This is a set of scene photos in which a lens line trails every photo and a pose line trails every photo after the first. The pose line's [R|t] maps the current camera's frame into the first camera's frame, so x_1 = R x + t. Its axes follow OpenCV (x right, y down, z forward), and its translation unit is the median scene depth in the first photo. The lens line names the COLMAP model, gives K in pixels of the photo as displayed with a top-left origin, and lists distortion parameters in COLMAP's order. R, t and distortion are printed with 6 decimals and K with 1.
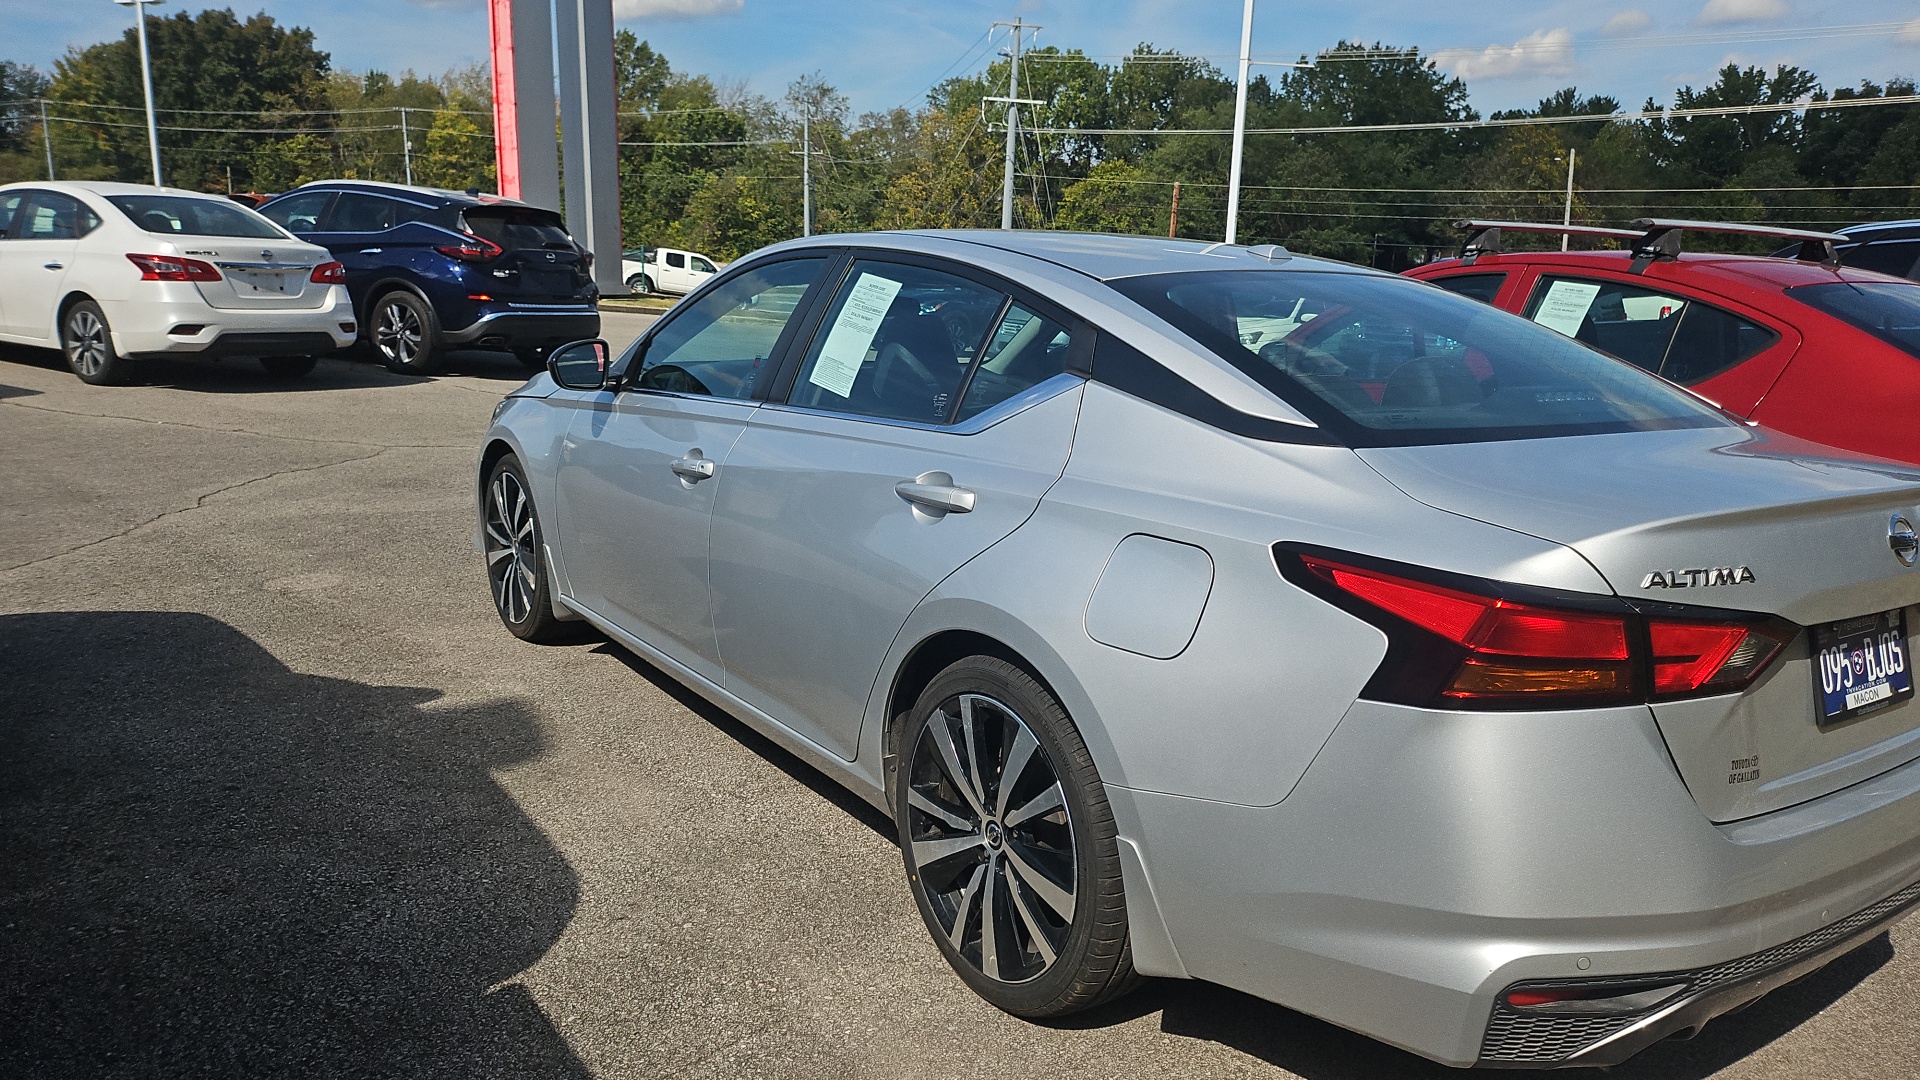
lens RADIAL K [[1354.8, 0, 960.0], [0, 1354.8, 540.0], [0, 0, 1]] dist [0.059062, -0.073222]
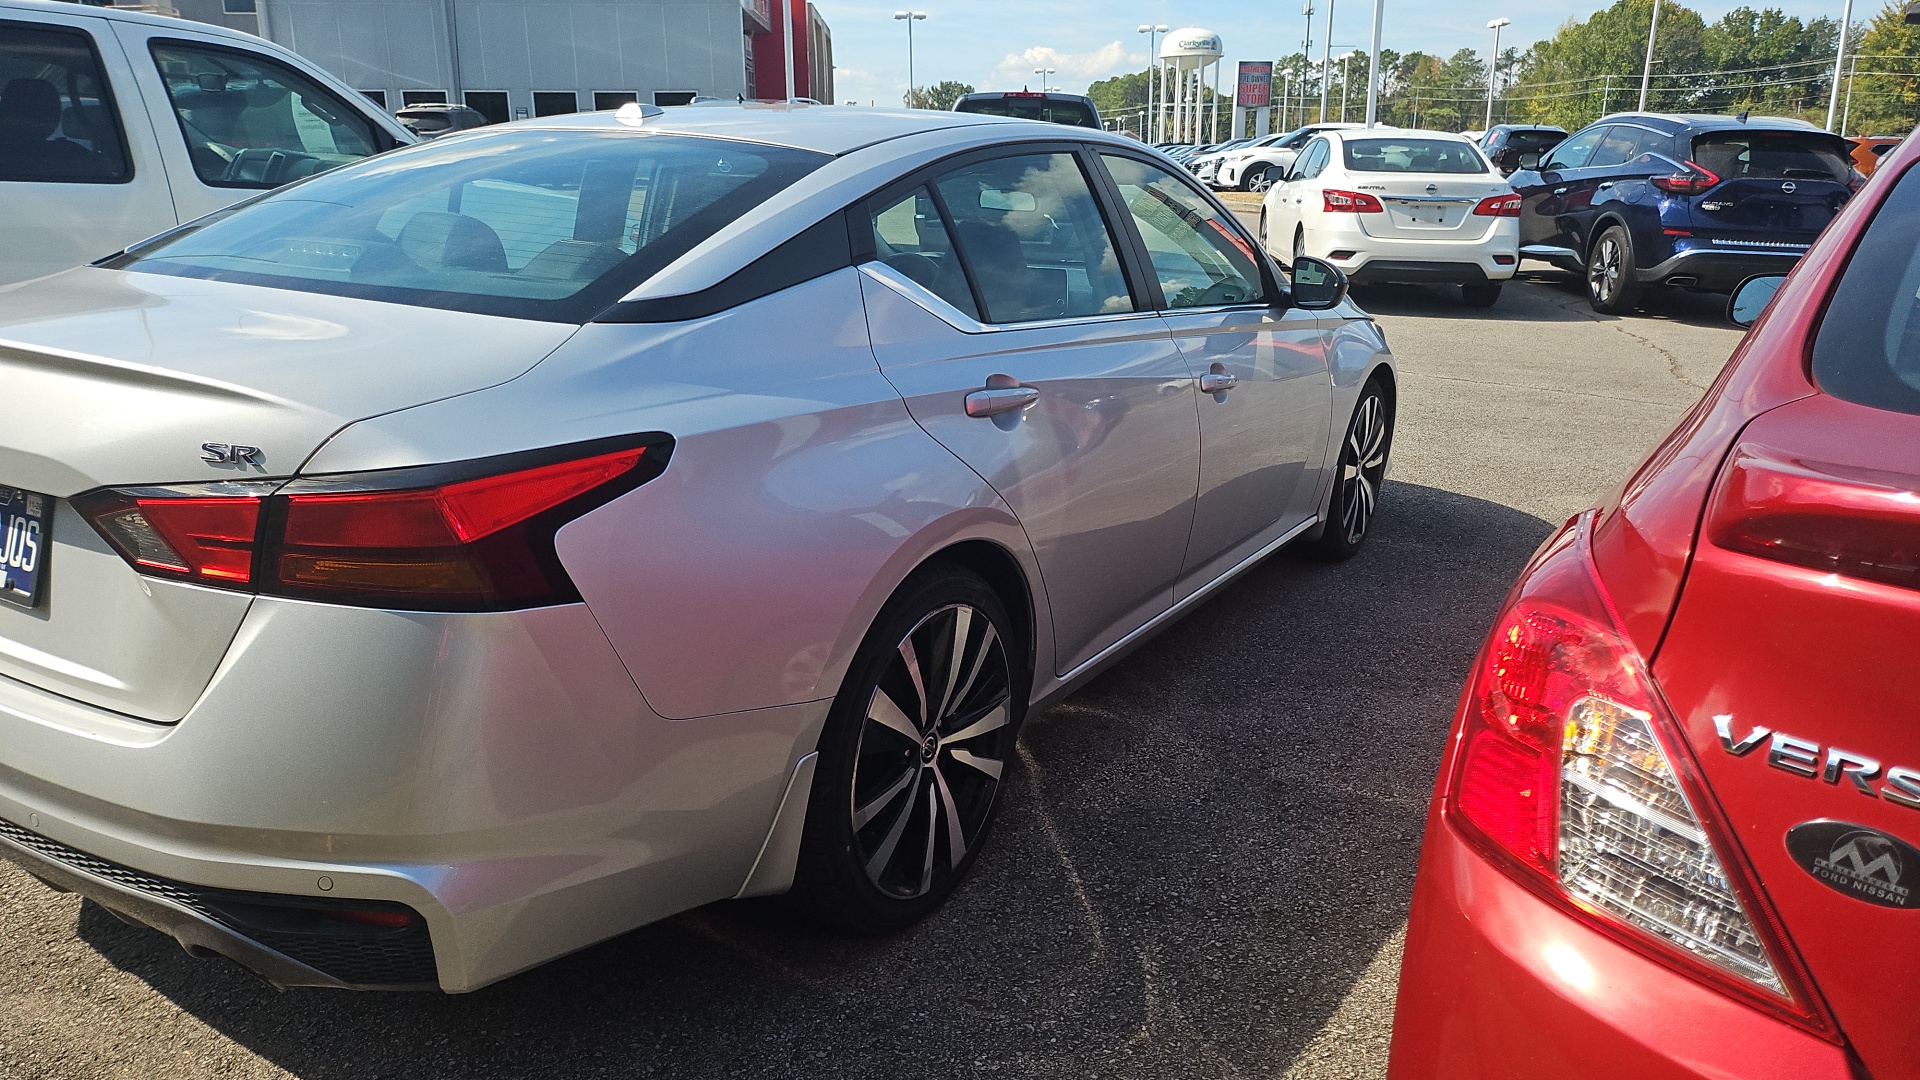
lens RADIAL K [[1348.9, 0, 956.8], [0, 1348.9, 494.3], [0, 0, 1]] dist [0.055360, -0.066526]
pose [[0.491478, 0.176920, -0.852730, 0.247799], [-0.173171, 0.979449, 0.103402, -0.019367], [0.853499, 0.096849, 0.512015, 0.158909]]
